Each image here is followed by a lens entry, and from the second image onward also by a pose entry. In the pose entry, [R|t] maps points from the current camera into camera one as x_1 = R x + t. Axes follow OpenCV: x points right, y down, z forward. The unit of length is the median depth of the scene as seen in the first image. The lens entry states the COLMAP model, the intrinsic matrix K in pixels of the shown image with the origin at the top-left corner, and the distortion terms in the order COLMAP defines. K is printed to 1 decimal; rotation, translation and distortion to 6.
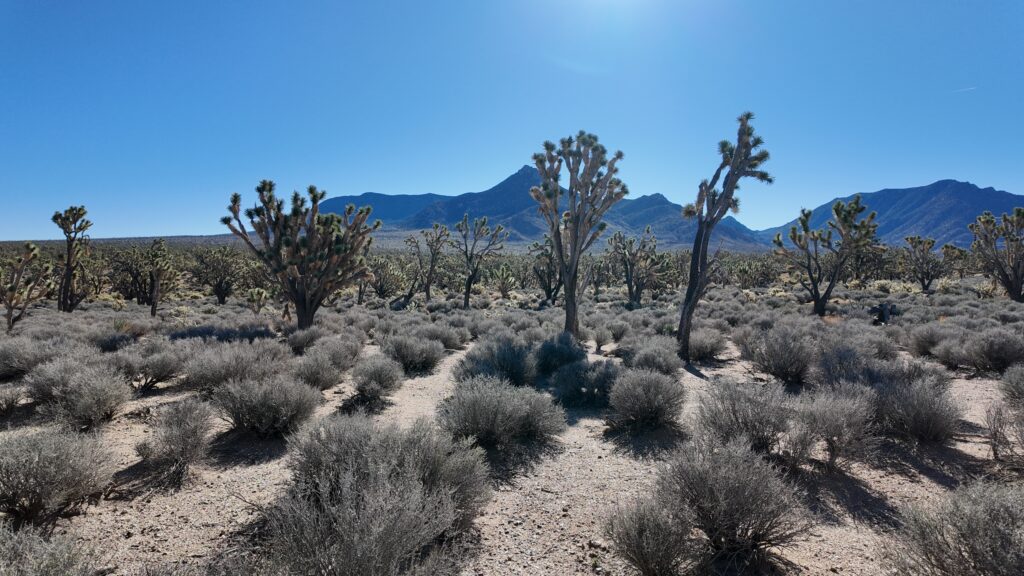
lens RADIAL K [[578.0, 0, 519.5], [0, 578.0, 291.7], [0, 0, 1]] dist [-0.004635, -0.001780]
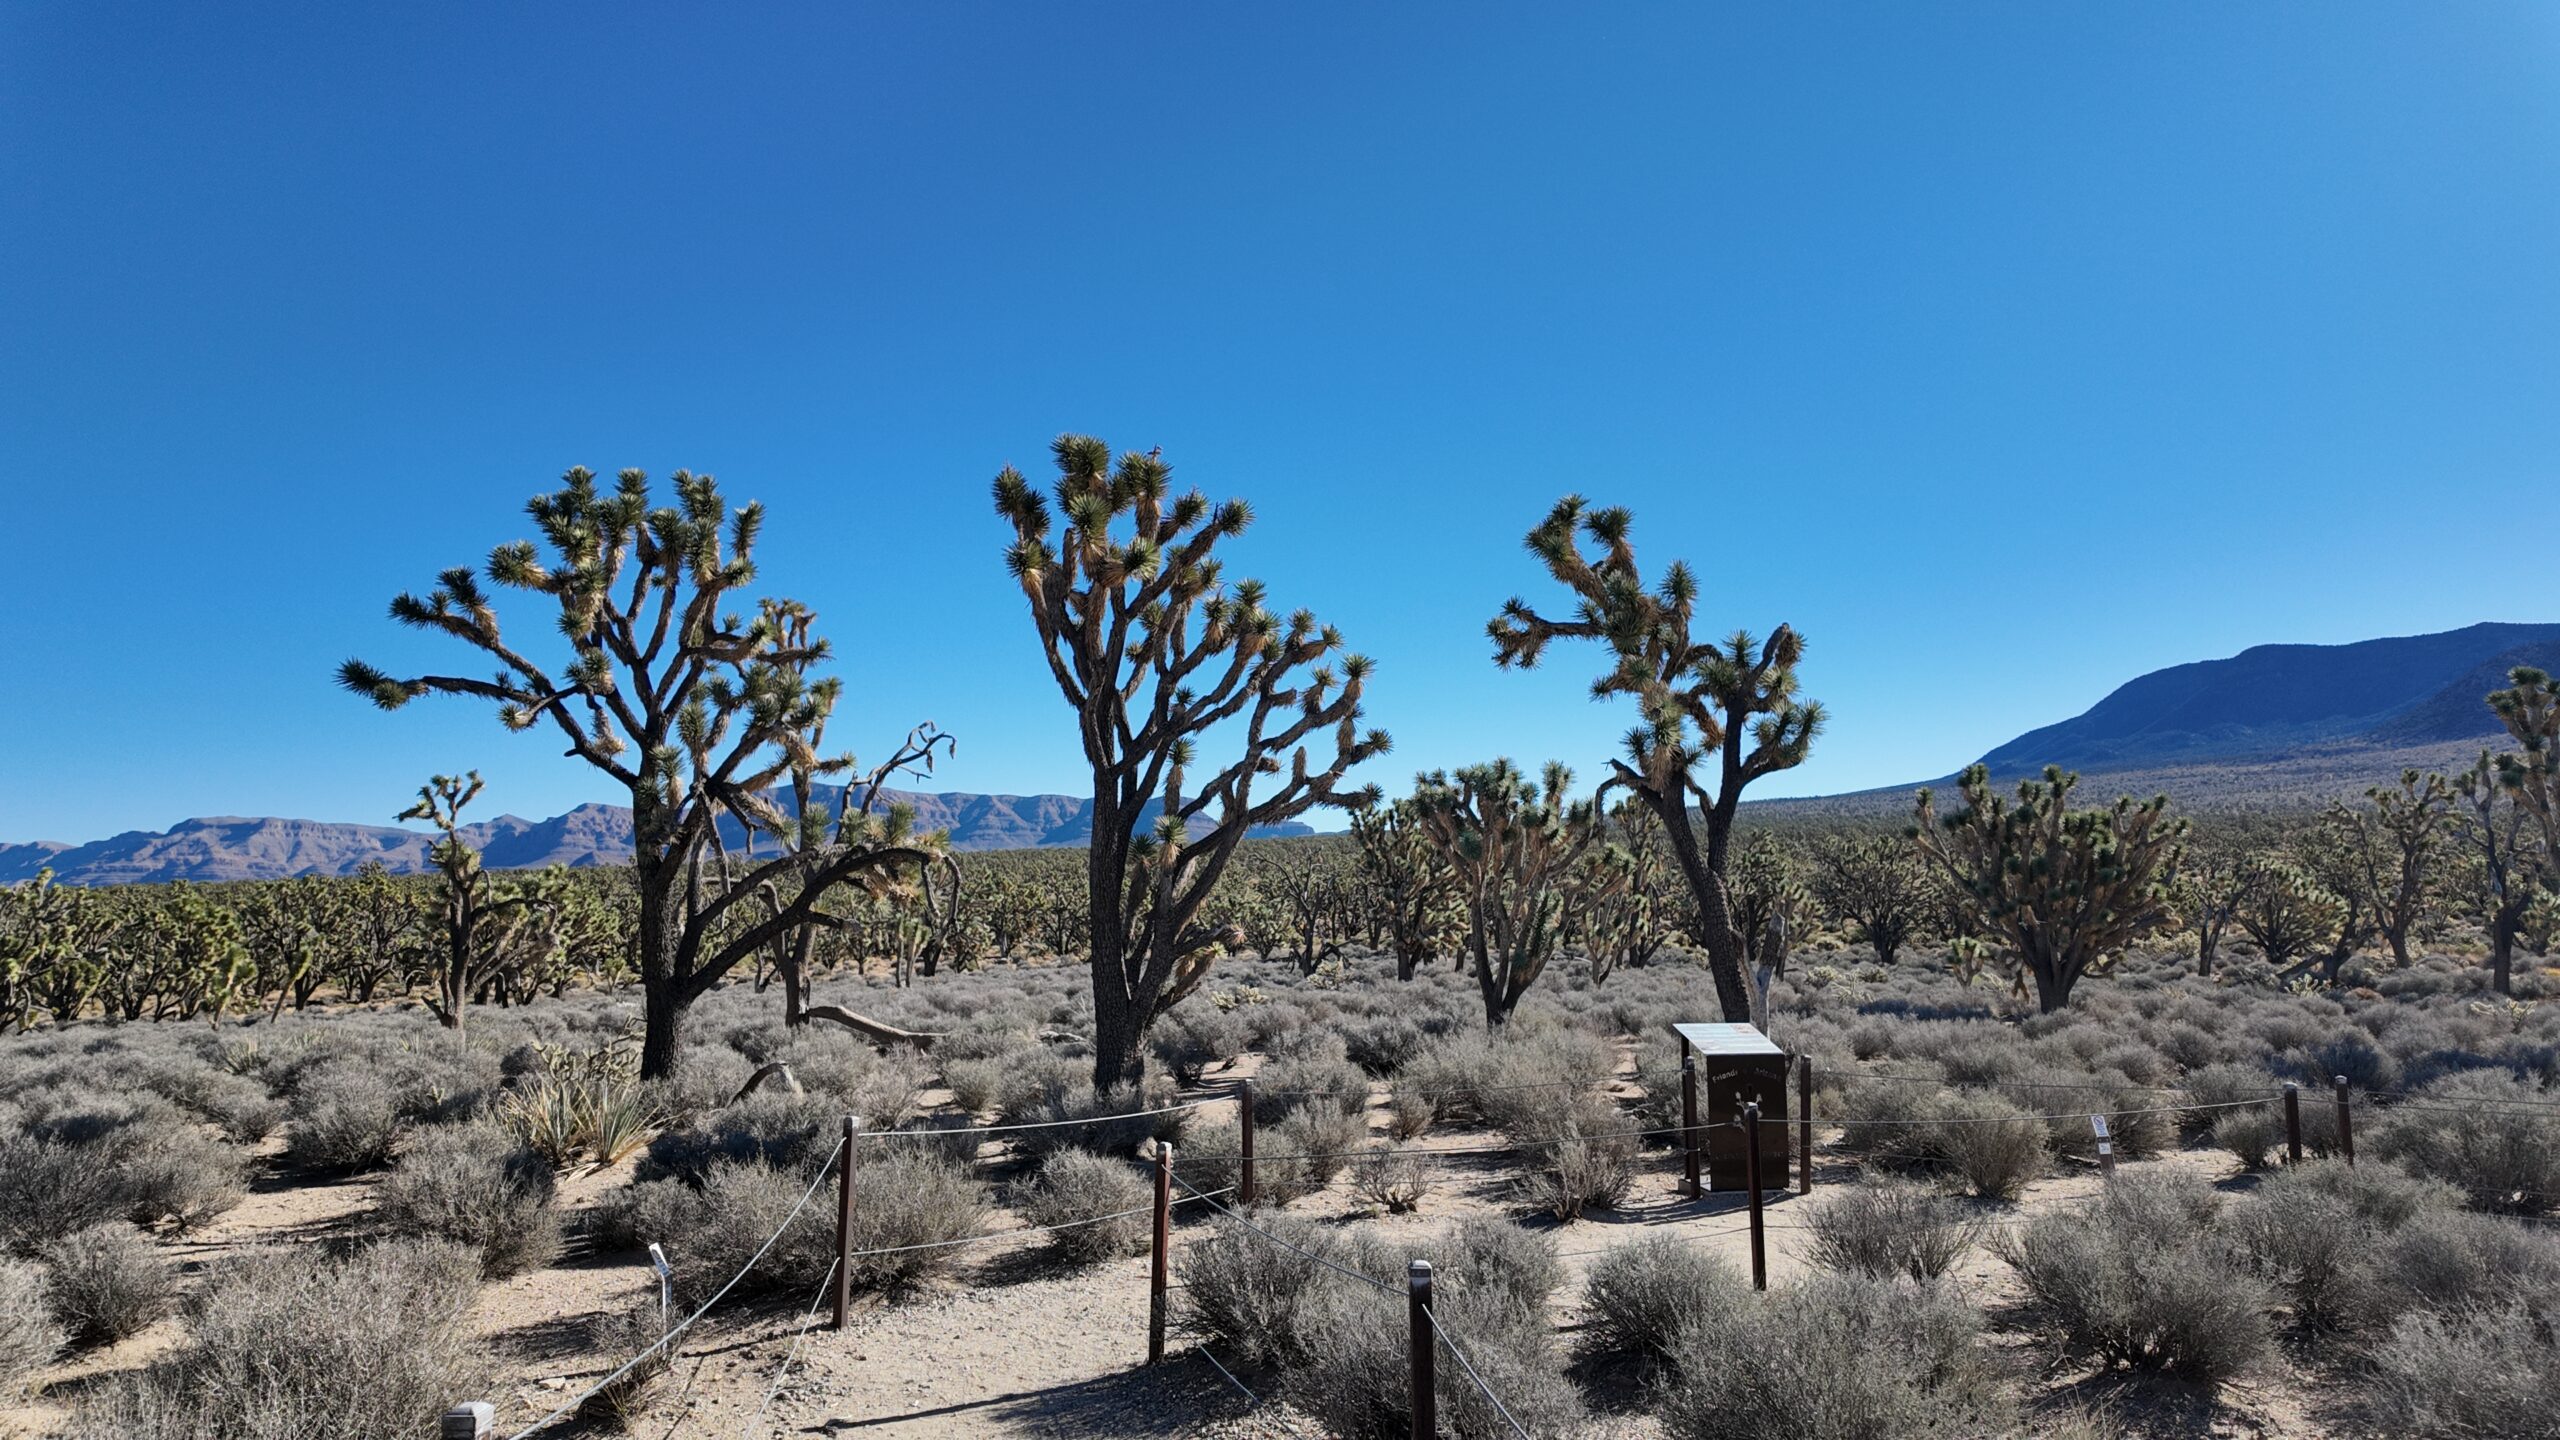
lens RADIAL K [[1445.0, 0, 1290.2], [0, 1445.0, 712.6], [0, 0, 1]] dist [-0.004635, -0.001780]
pose [[0.656404, -0.101986, -0.747484, 0.228081], [-0.010956, 0.989427, -0.144618, -0.016807], [0.754330, 0.103117, 0.648347, -0.523586]]
